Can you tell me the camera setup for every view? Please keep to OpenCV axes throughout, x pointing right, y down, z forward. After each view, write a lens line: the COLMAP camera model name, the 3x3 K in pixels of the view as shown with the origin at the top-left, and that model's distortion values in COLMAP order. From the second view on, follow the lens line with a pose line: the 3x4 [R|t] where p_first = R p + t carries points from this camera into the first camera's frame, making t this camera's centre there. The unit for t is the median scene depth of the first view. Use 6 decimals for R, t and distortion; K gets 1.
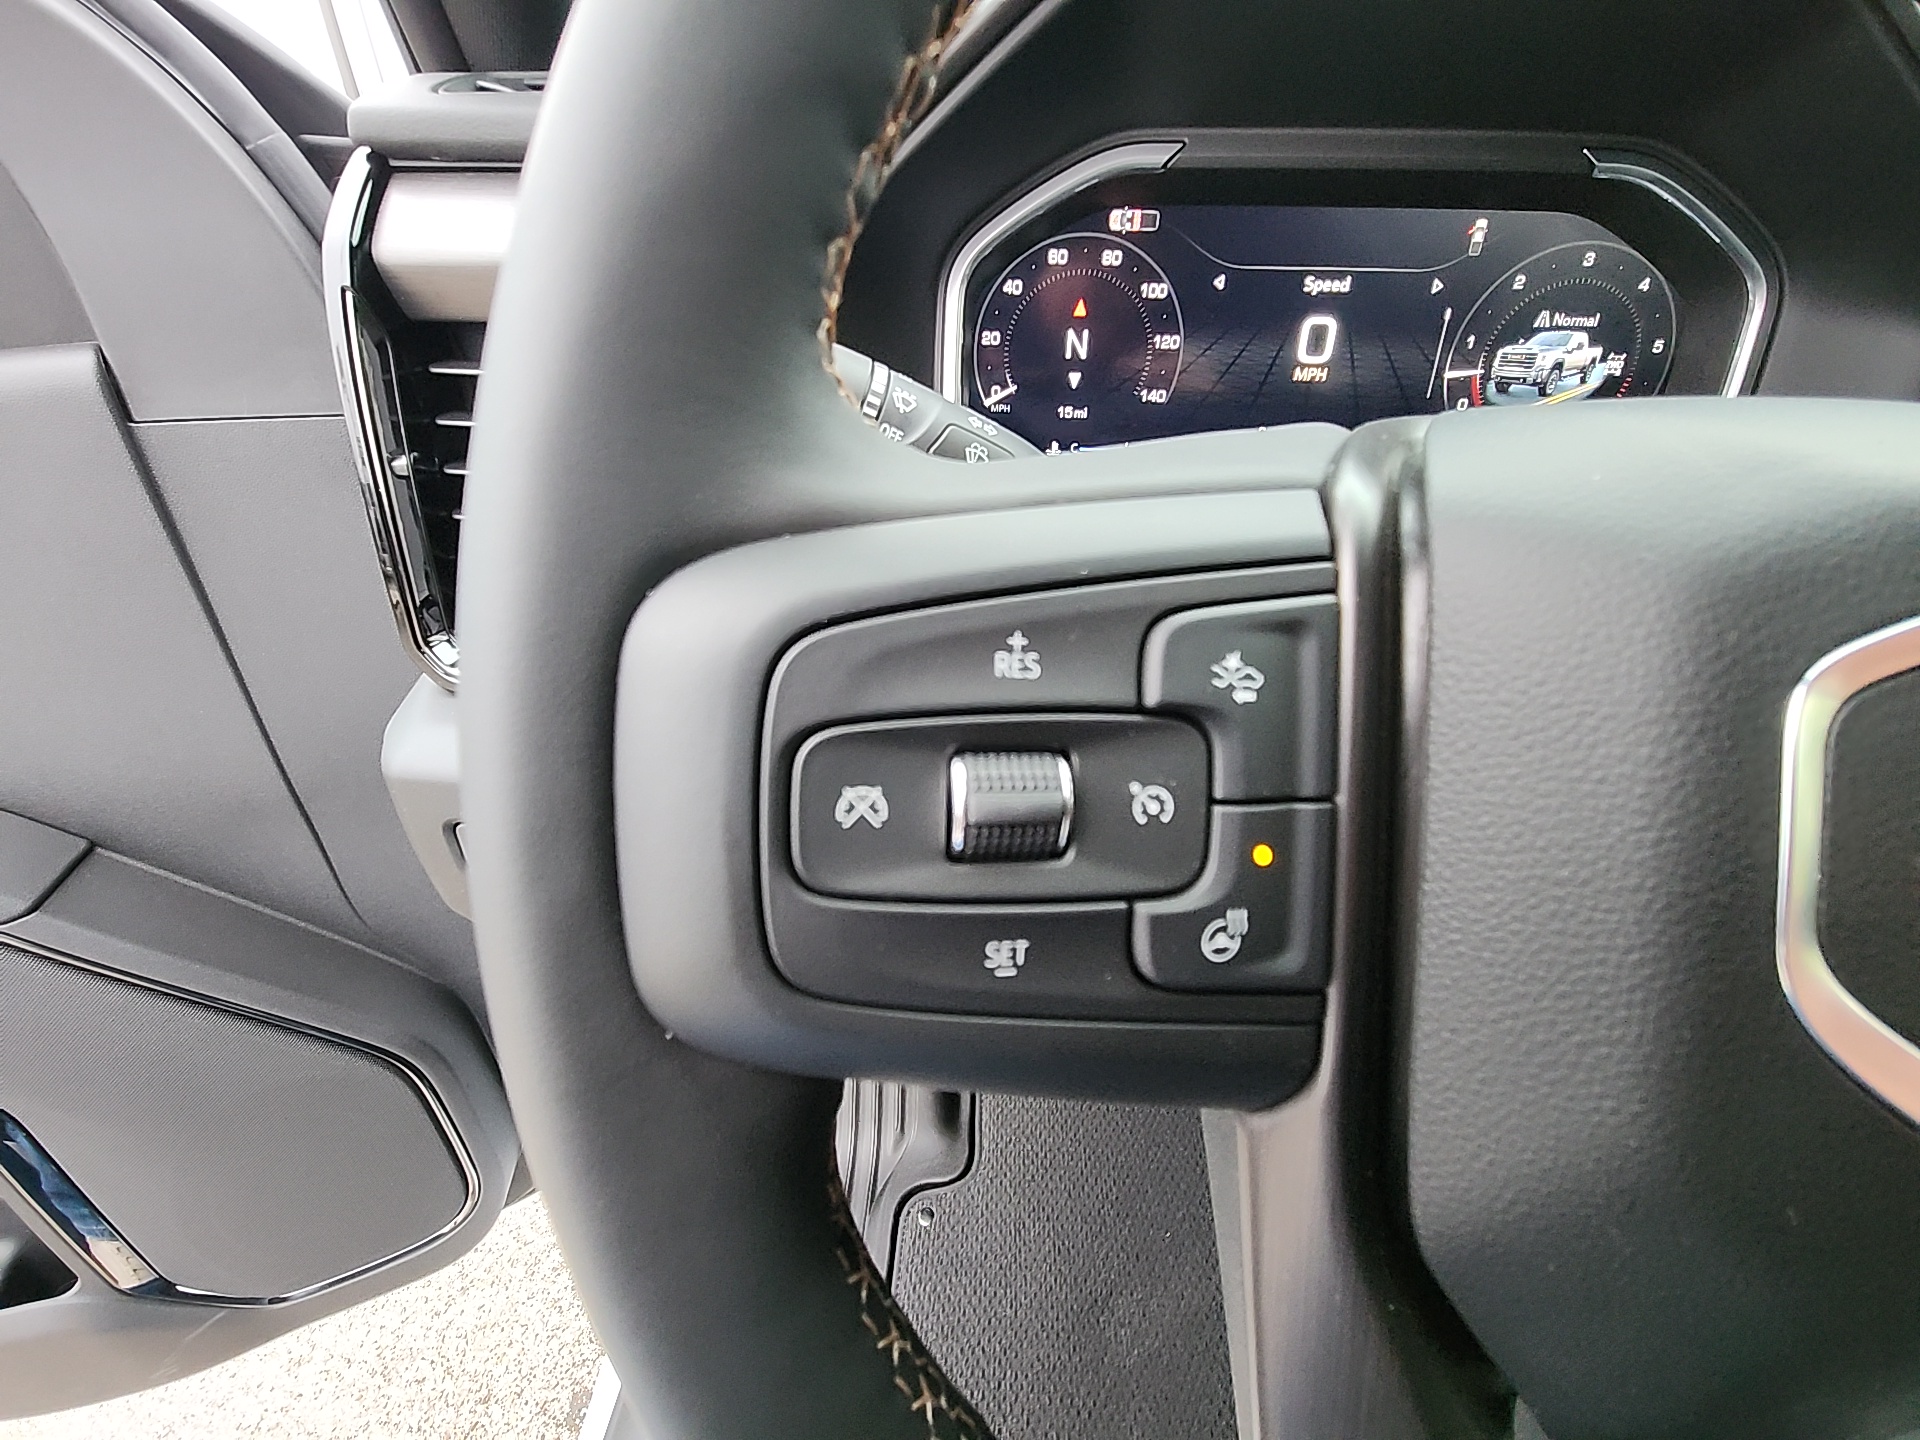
lens RADIAL K [[774.1, 0, 948.2], [0, 774.1, 704.2], [0, 0, 1]] dist [0.010623, -0.007880]
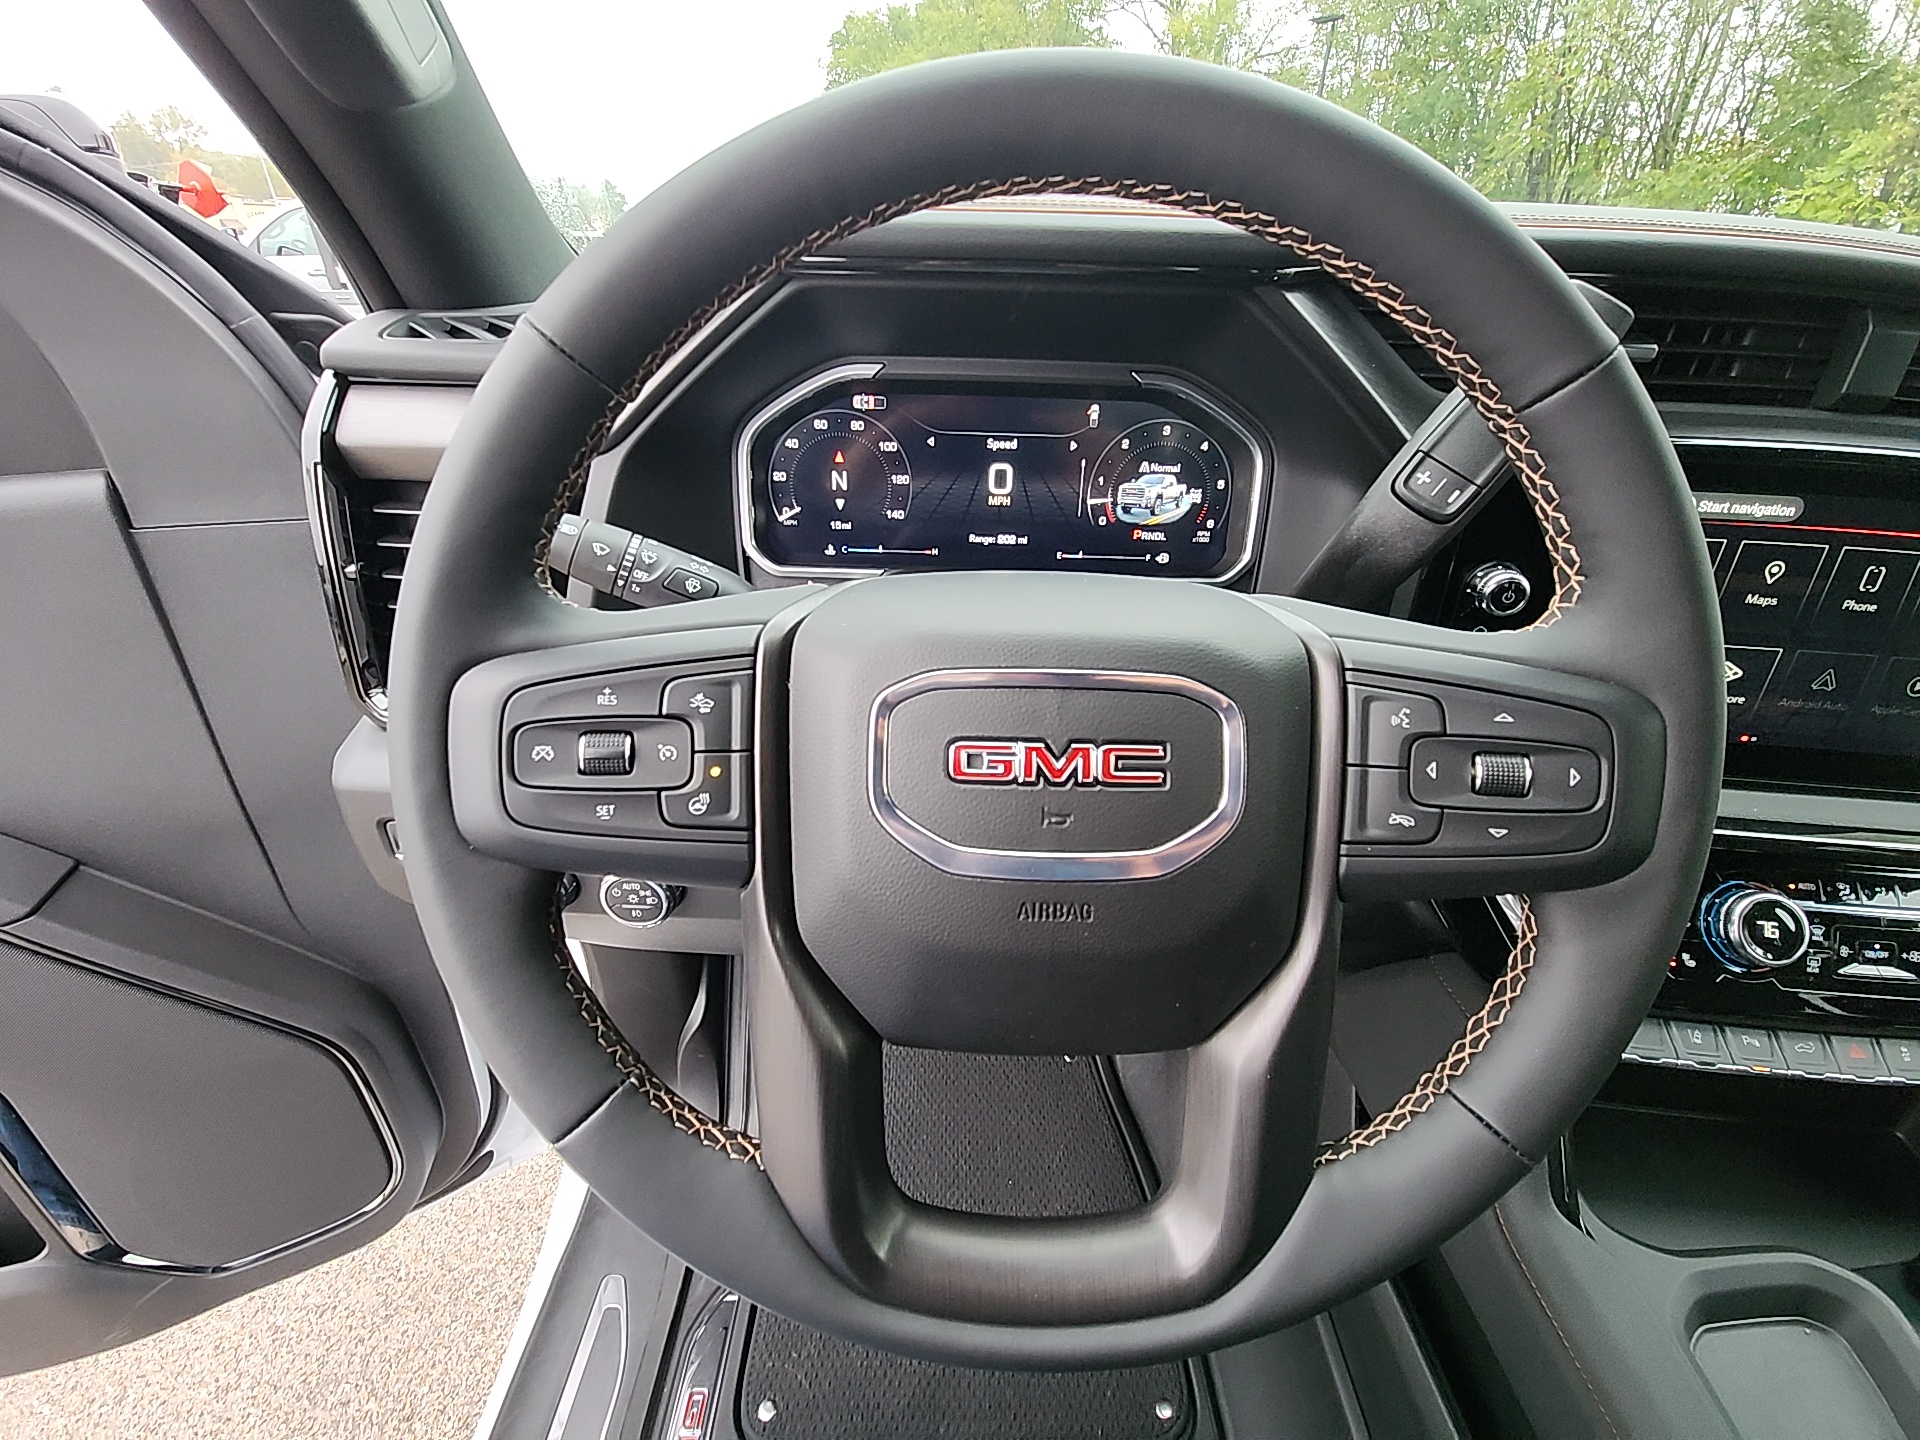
lens RADIAL K [[774.1, 0, 950.4], [0, 774.1, 703.3], [0, 0, 1]] dist [0.010623, -0.007880]
pose [[0.997932, -0.018271, 0.061630, 0.282719], [0.021429, 0.998471, -0.050964, 0.030561], [-0.060605, 0.052179, 0.996797, -0.445089]]
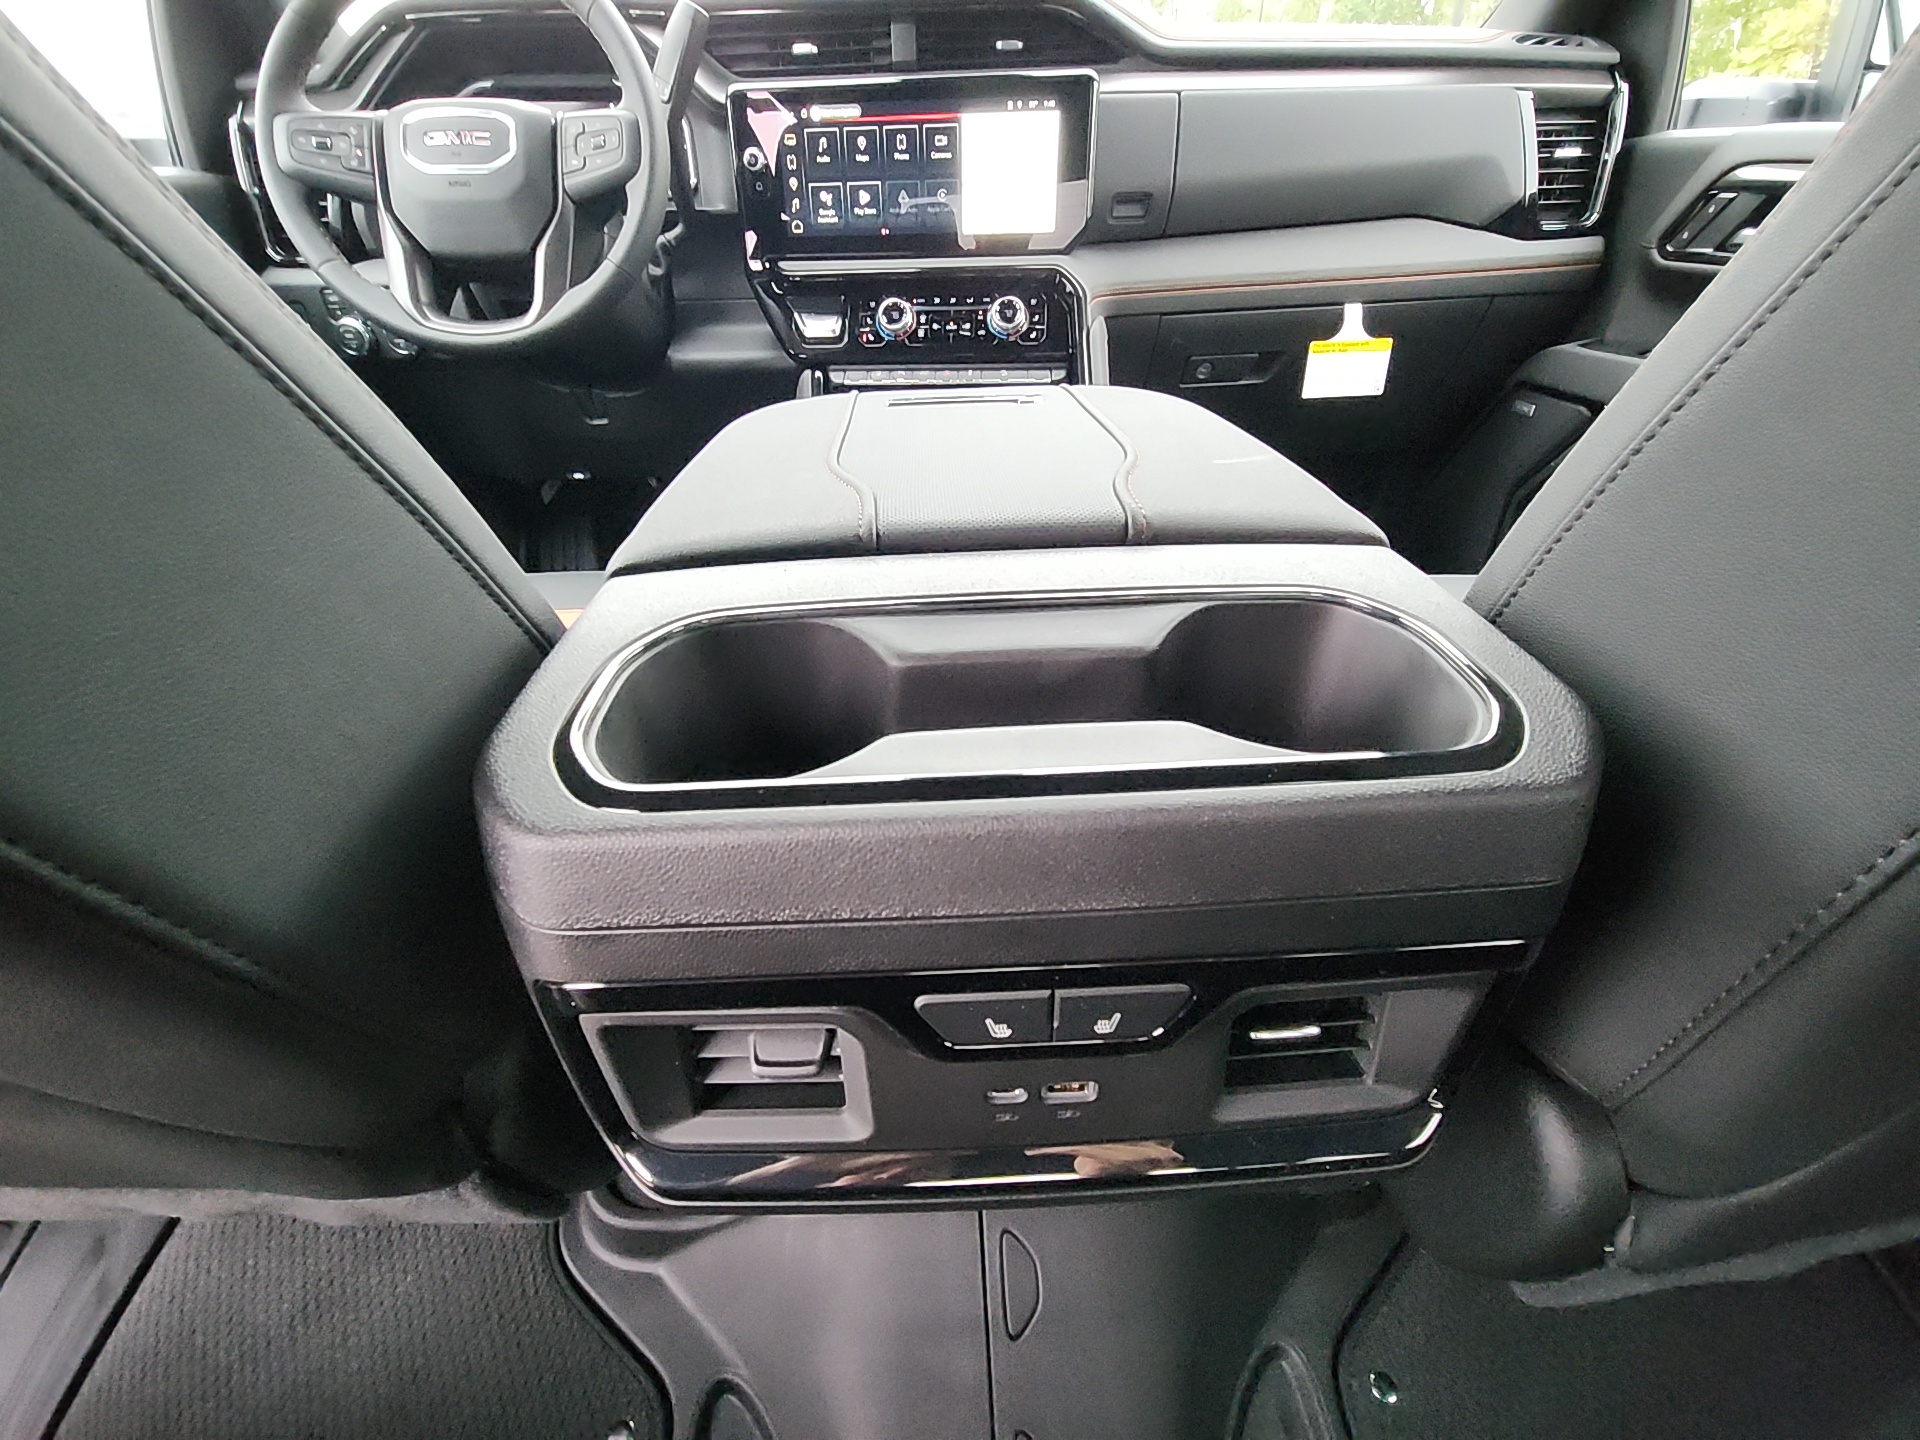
lens RADIAL K [[774.1, 0, 951.8], [0, 774.1, 703.5], [0, 0, 1]] dist [0.010623, -0.007880]
pose [[0.994073, -0.076315, 0.077428, 1.539907], [0.075851, 0.997079, 0.008923, 1.773628], [-0.077883, -0.002997, 0.996958, -2.134412]]
